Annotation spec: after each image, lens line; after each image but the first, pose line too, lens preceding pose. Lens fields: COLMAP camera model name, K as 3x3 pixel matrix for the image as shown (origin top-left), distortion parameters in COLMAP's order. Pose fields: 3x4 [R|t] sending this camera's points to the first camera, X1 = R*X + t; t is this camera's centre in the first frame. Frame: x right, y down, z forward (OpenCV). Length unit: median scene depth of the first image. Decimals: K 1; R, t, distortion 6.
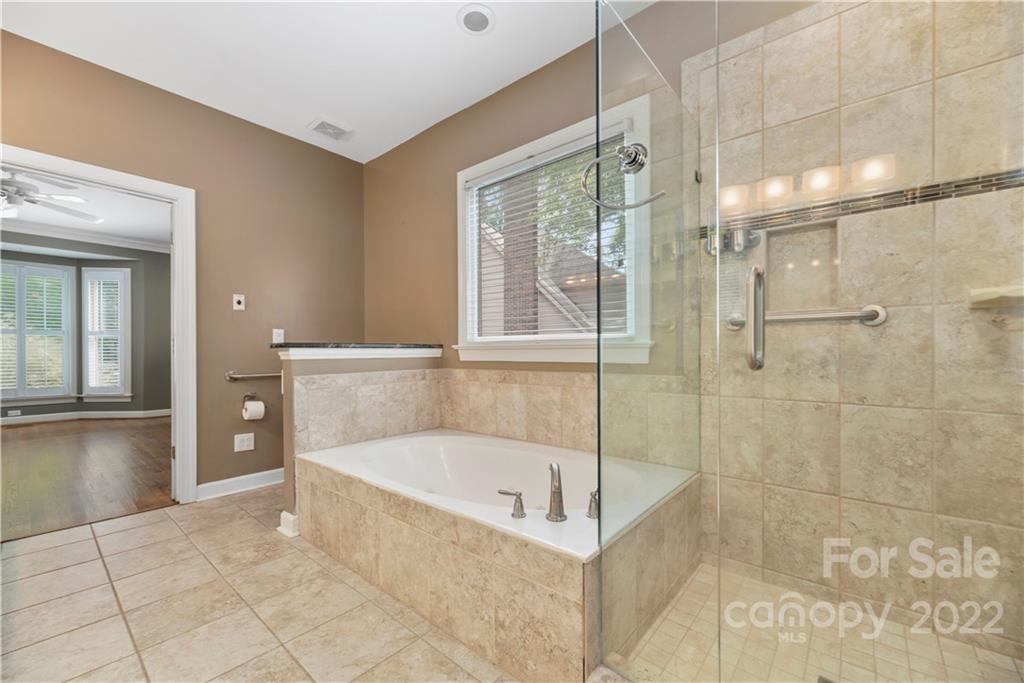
lens RADIAL K [[414.6, 0, 508.0], [0, 414.6, 350.9], [0, 0, 1]] dist [-0.001457, -0.000039]
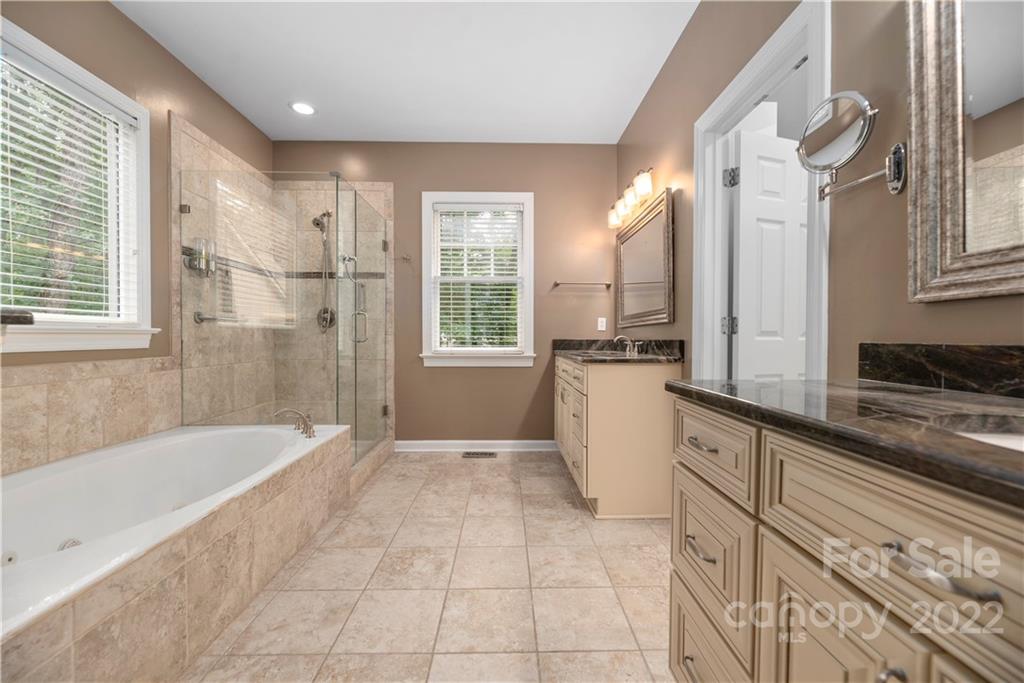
lens RADIAL K [[414.6, 0, 513.3], [0, 414.6, 339.9], [0, 0, 1]] dist [-0.001457, -0.000039]
pose [[-0.667203, -0.004284, 0.744863, -1.175028], [0.001582, 0.999973, 0.007169, 0.002658], [-0.744874, 0.005962, -0.667179, 1.018110]]
